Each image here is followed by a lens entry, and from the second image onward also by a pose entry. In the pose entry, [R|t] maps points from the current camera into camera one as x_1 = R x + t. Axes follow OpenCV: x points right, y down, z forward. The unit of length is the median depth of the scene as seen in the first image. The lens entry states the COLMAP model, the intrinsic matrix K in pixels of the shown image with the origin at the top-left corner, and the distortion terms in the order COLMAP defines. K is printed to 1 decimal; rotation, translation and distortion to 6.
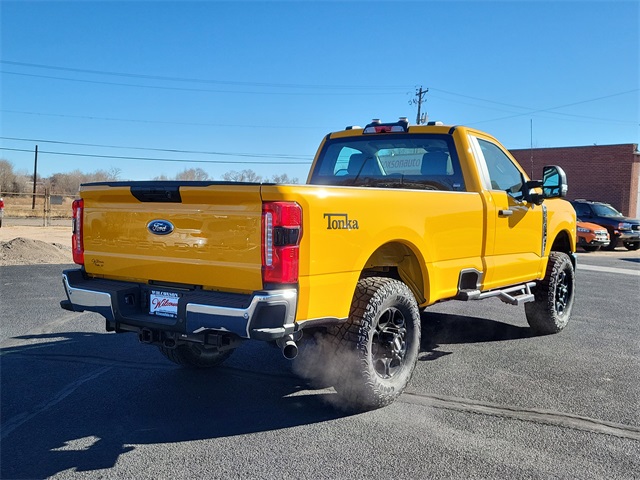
lens RADIAL K [[726.9, 0, 320.0], [0, 726.9, 240.0], [0, 0, 1]] dist [0.041998, 0.018401]
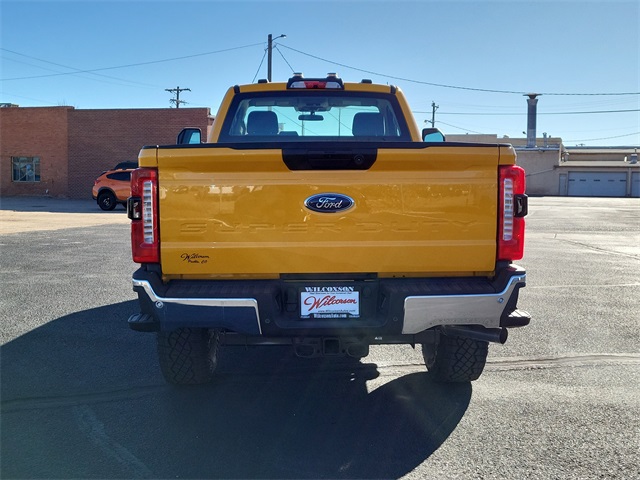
lens RADIAL K [[726.9, 0, 320.0], [0, 726.9, 240.0], [0, 0, 1]] dist [0.041998, 0.018401]
pose [[0.790493, -0.079074, 0.607346, -0.633486], [0.047473, 0.996558, 0.067959, -0.028423], [-0.610629, -0.024889, 0.791526, 0.370123]]
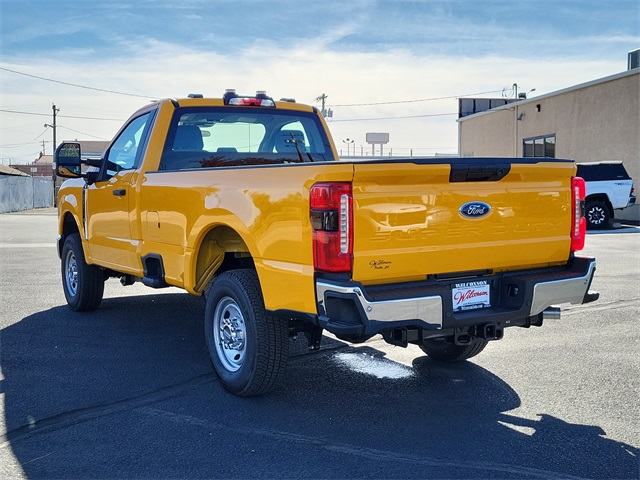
lens RADIAL K [[797.1, 0, 318.5], [0, 797.1, 225.0], [0, 0, 1]] dist [0.067403, -0.005207]
pose [[0.372444, -0.072060, 0.925253, -1.097362], [0.071823, 0.996229, 0.048677, -0.055269], [-0.925271, 0.048325, 0.376215, 0.742447]]
